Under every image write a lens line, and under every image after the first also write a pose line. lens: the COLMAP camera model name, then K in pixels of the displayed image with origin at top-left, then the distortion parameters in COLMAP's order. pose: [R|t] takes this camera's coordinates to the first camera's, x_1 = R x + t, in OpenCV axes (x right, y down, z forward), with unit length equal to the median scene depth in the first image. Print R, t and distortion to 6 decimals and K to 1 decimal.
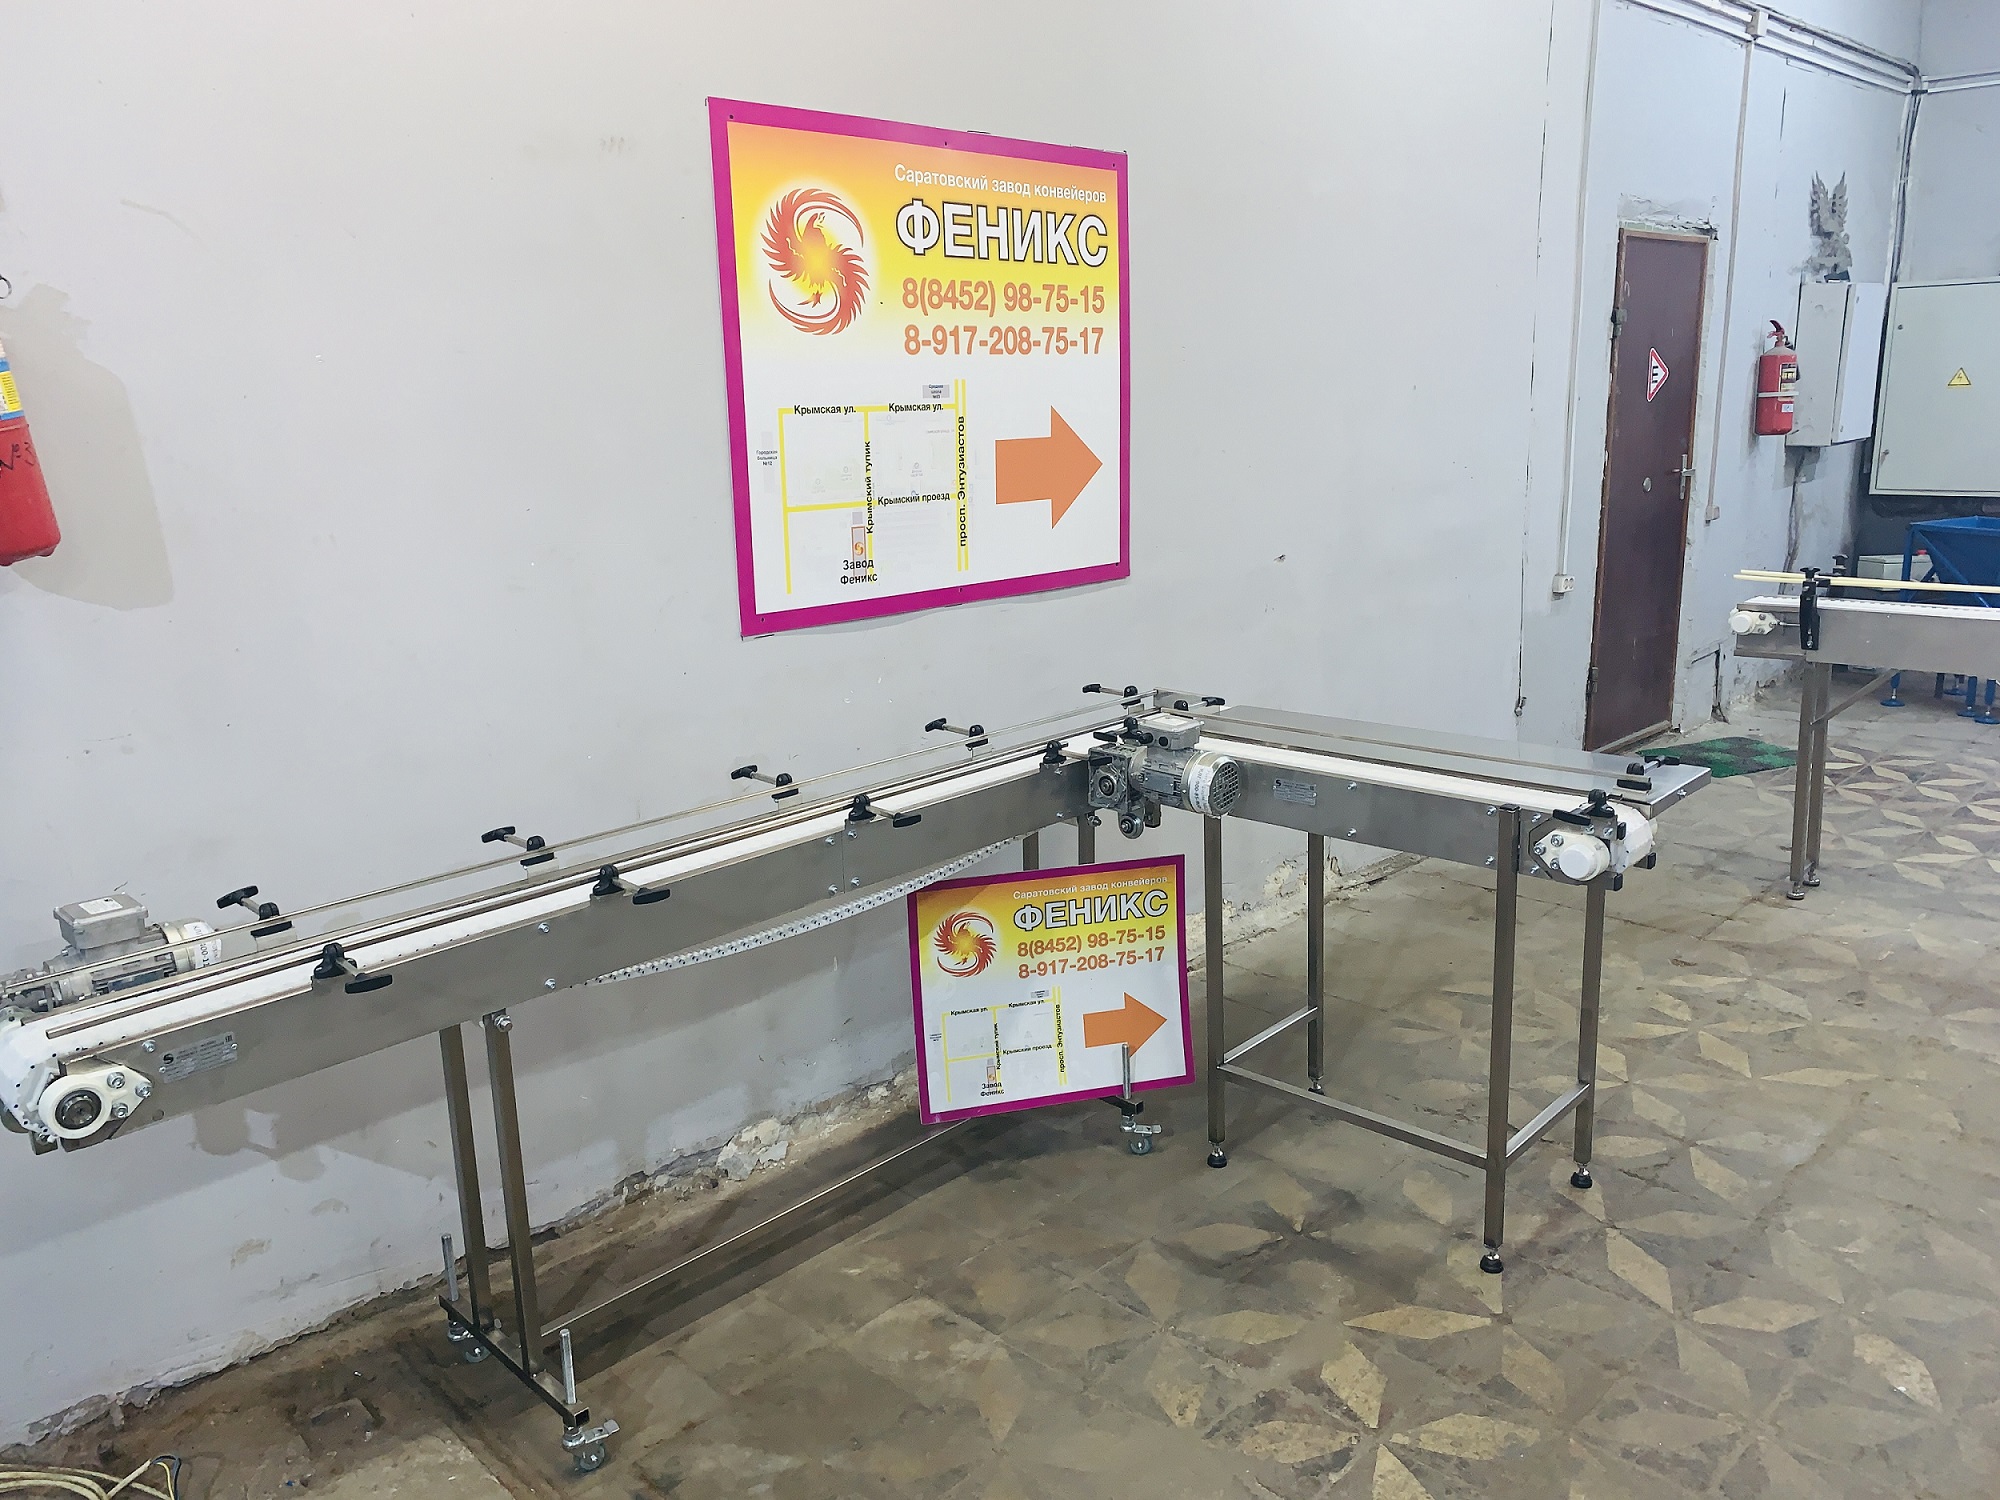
lens RADIAL K [[1510.8, 0, 994.5], [0, 1510.8, 751.3], [0, 0, 1]] dist [0.085008, -0.119818]
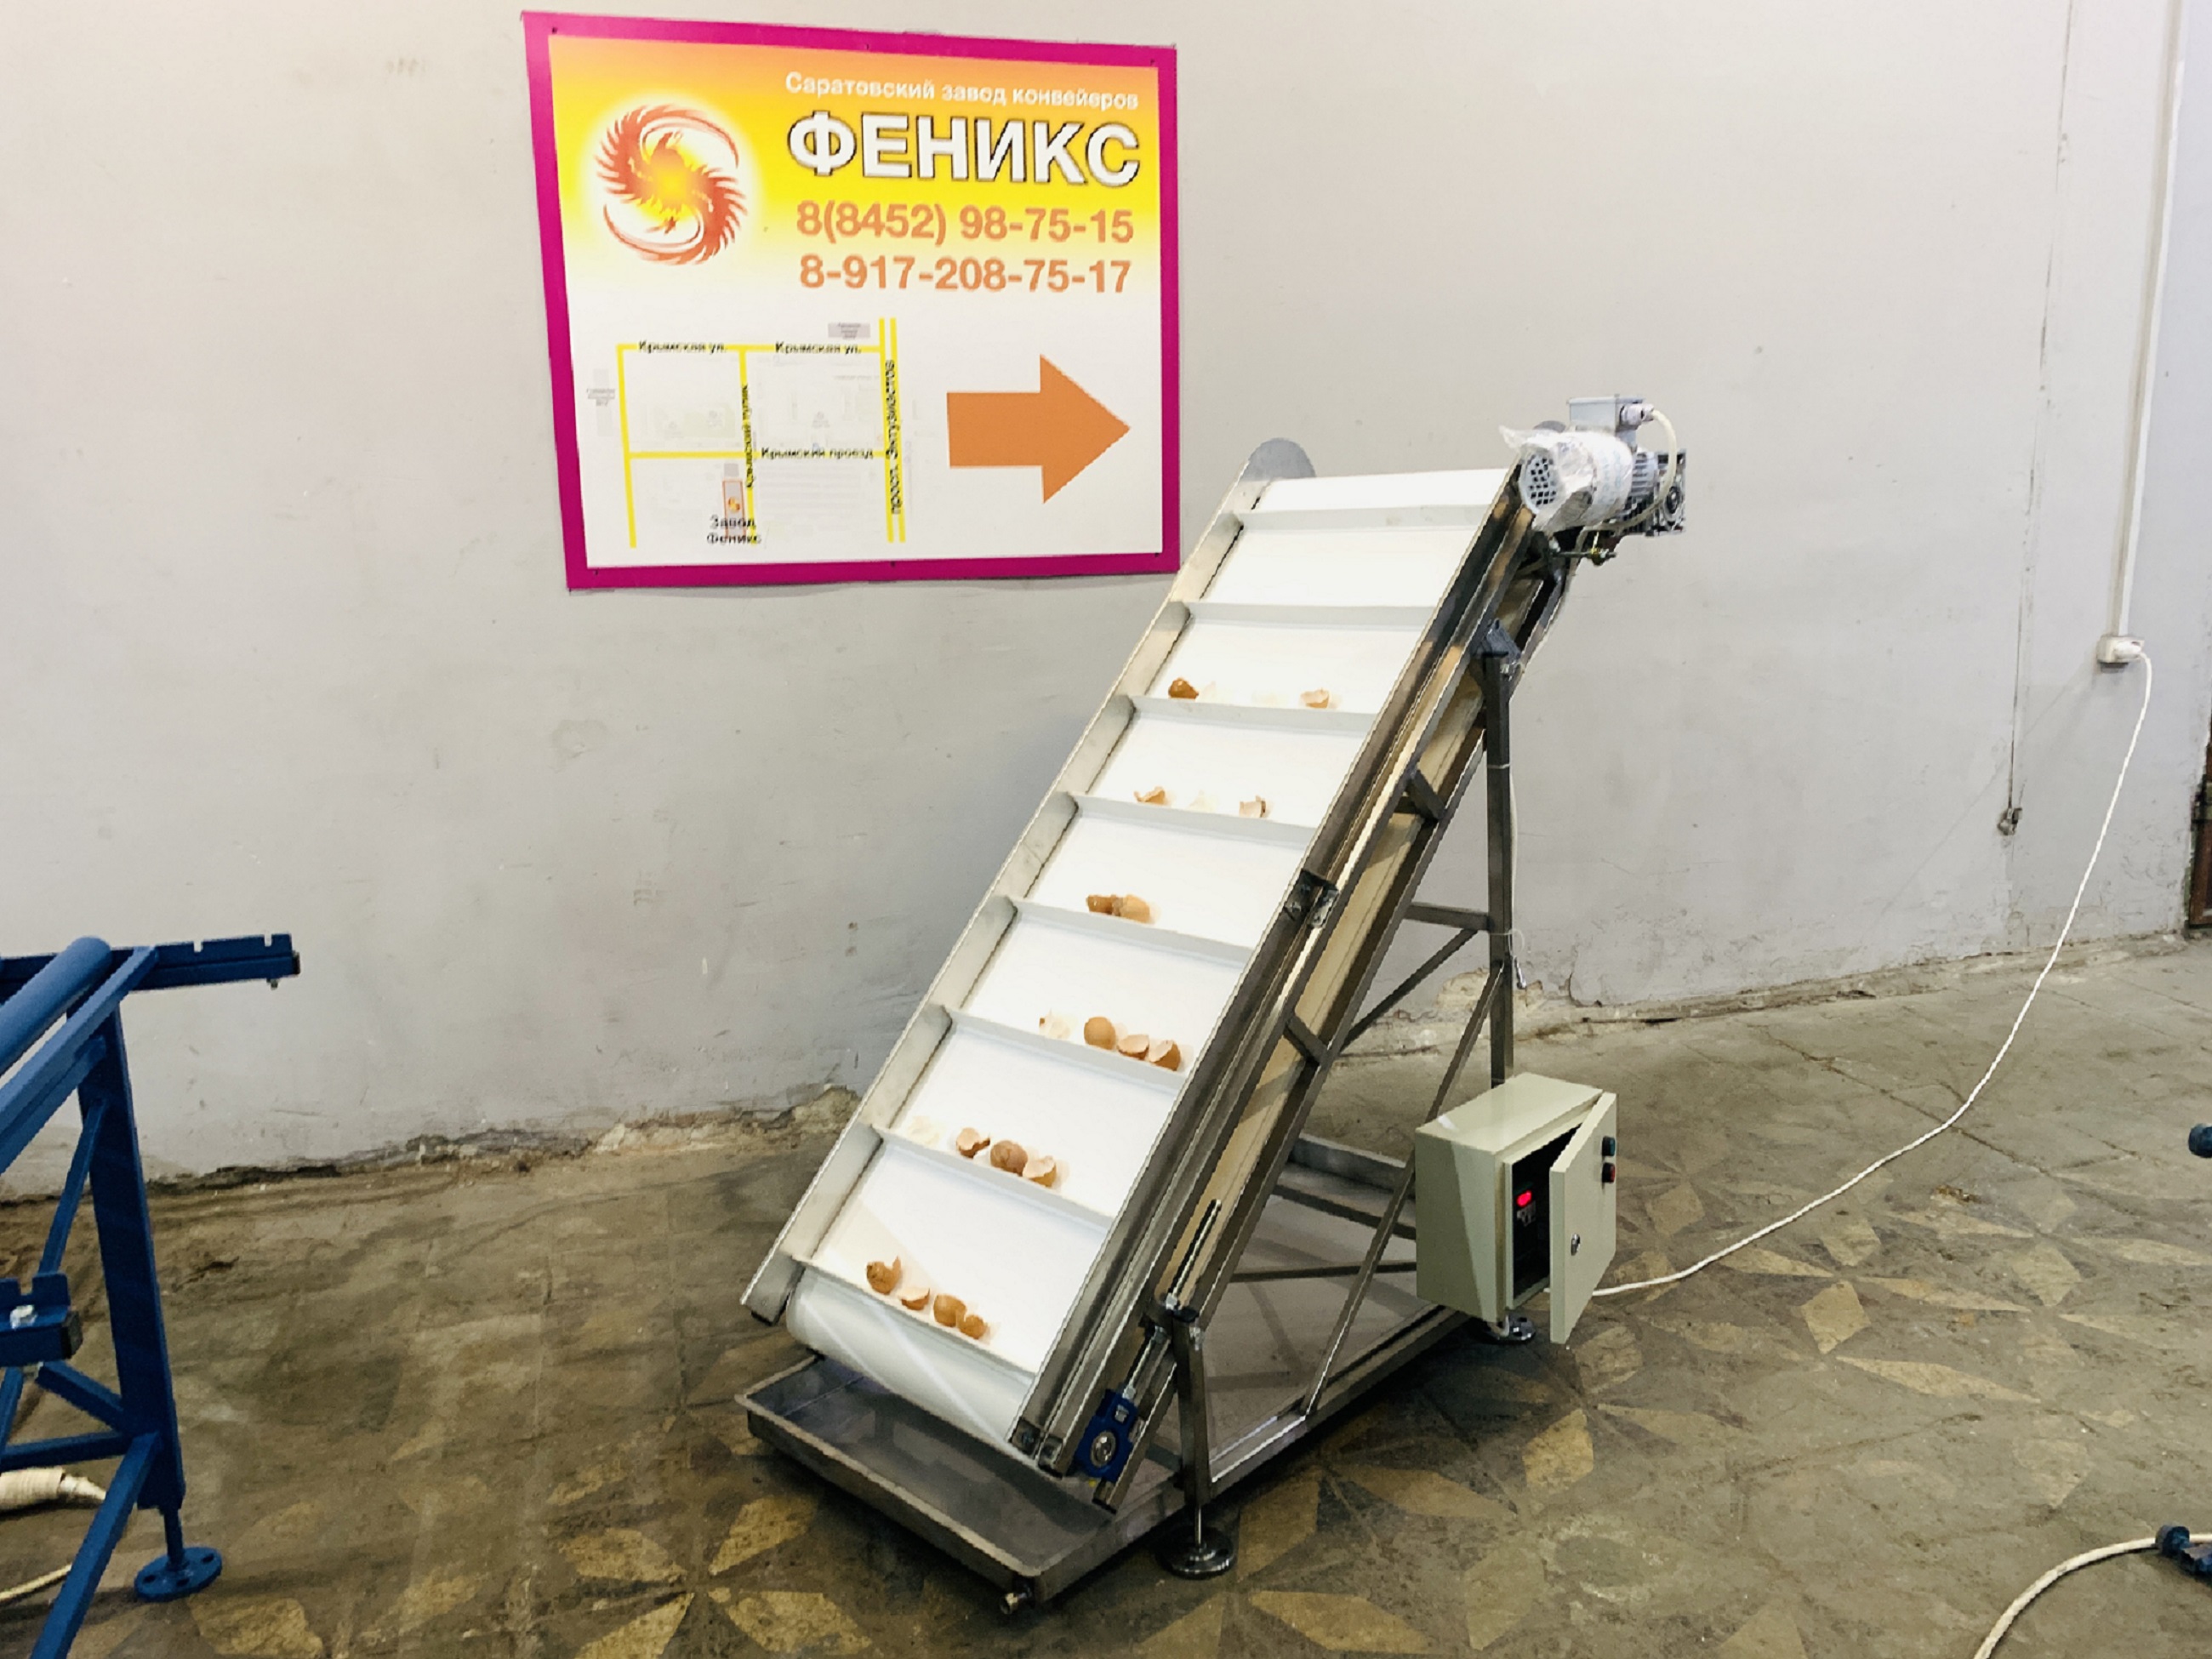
lens RADIAL K [[1666.1, 0, 1115.2], [0, 1666.1, 823.6], [0, 0, 1]] dist [0.009586, -0.005813]
pose [[0.876323, 0.111101, -0.468736, 0.560840], [-0.116882, 0.993003, 0.016848, 0.010053], [0.467329, 0.040022, 0.883177, 0.228723]]
